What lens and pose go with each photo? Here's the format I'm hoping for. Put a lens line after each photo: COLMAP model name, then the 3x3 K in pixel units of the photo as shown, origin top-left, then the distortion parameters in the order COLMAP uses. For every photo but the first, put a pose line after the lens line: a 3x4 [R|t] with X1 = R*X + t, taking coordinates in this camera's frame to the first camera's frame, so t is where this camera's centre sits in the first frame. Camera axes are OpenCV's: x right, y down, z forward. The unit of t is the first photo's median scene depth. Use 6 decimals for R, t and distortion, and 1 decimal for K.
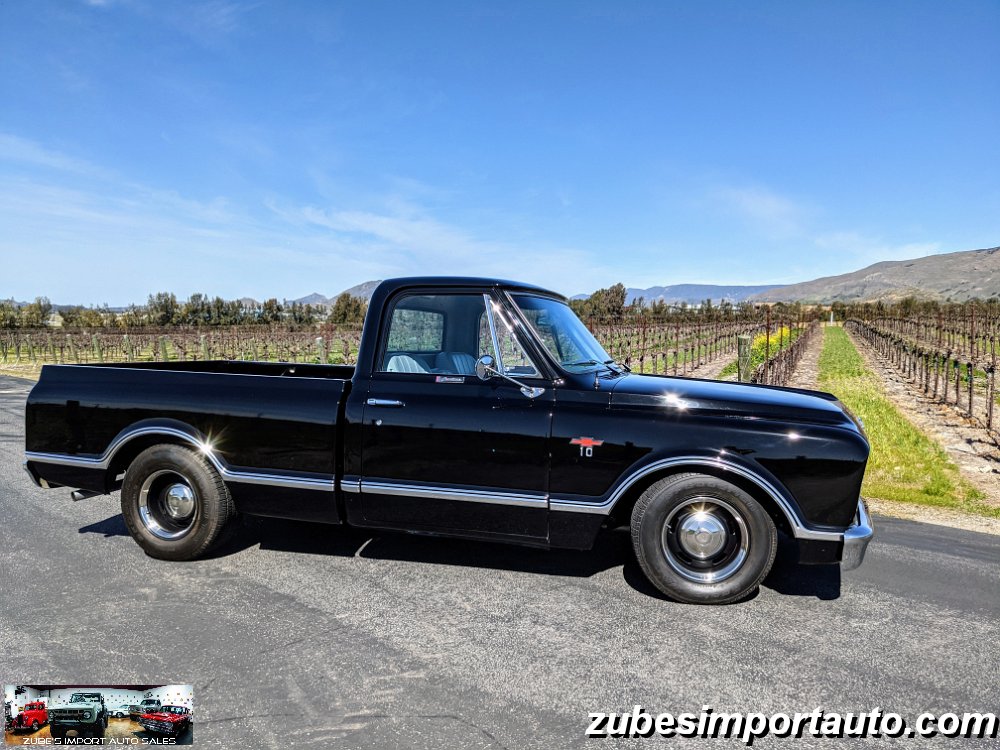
lens RADIAL K [[812.0, 0, 497.5], [0, 812.0, 381.1], [0, 0, 1]] dist [0.047376, -0.093514]
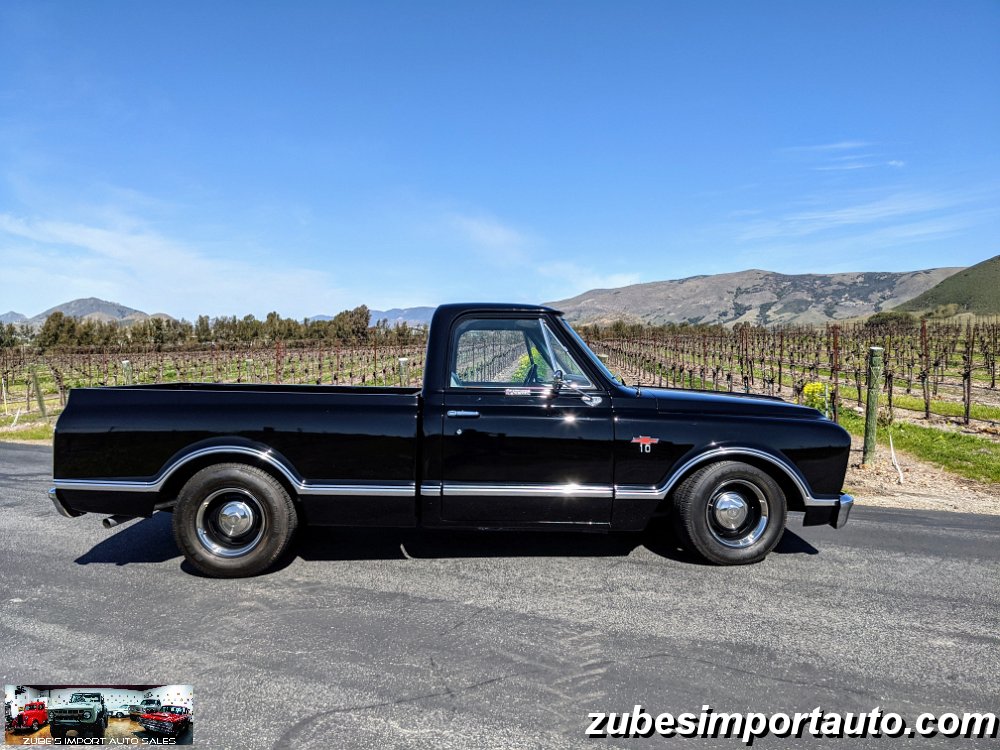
lens RADIAL K [[812.0, 0, 497.5], [0, 812.0, 381.1], [0, 0, 1]] dist [0.047376, -0.093514]
pose [[0.948420, -0.016873, 0.316568, -0.420244], [0.025248, 0.999431, -0.022373, 0.006923], [-0.316011, 0.029212, 0.948306, -0.075475]]
